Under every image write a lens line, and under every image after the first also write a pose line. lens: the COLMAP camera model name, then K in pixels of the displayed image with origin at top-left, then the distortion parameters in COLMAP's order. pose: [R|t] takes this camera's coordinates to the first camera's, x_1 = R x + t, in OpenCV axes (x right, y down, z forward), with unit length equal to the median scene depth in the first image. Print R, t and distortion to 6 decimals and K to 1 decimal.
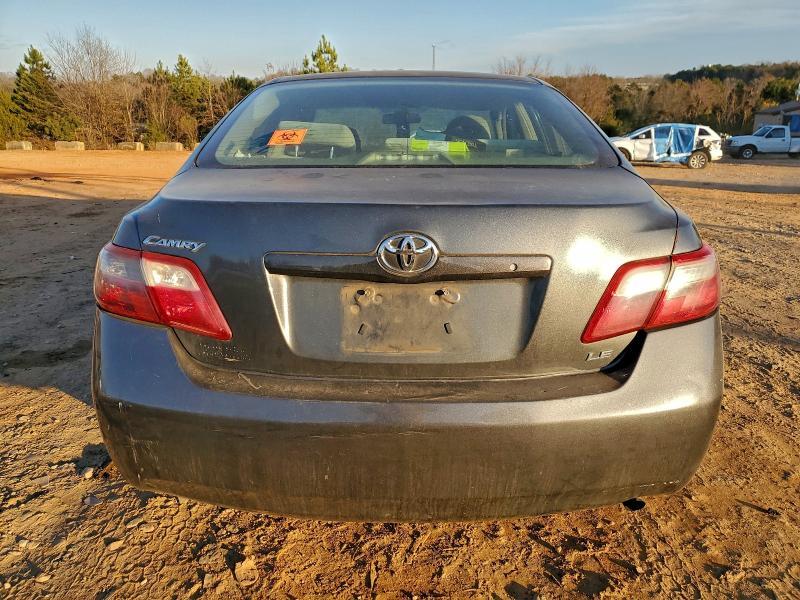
lens RADIAL K [[641.7, 0, 398.7], [0, 641.7, 296.8], [0, 0, 1]] dist [0.028377, 0.003014]
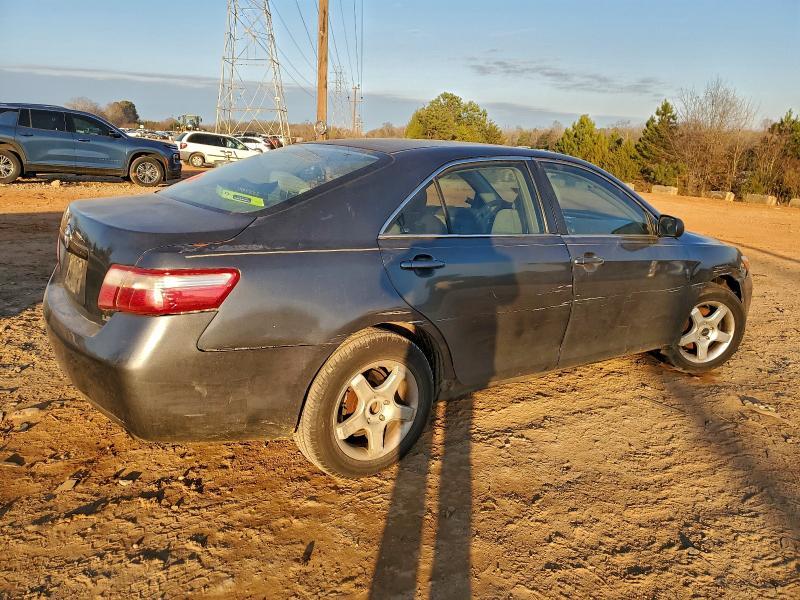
lens RADIAL K [[641.7, 0, 395.4], [0, 641.7, 299.1], [0, 0, 1]] dist [0.028377, 0.003014]
pose [[0.574117, 0.223023, -0.787814, 0.117778], [-0.273033, 0.959262, 0.072587, -0.016144], [0.771909, 0.173426, 0.611621, 0.033531]]
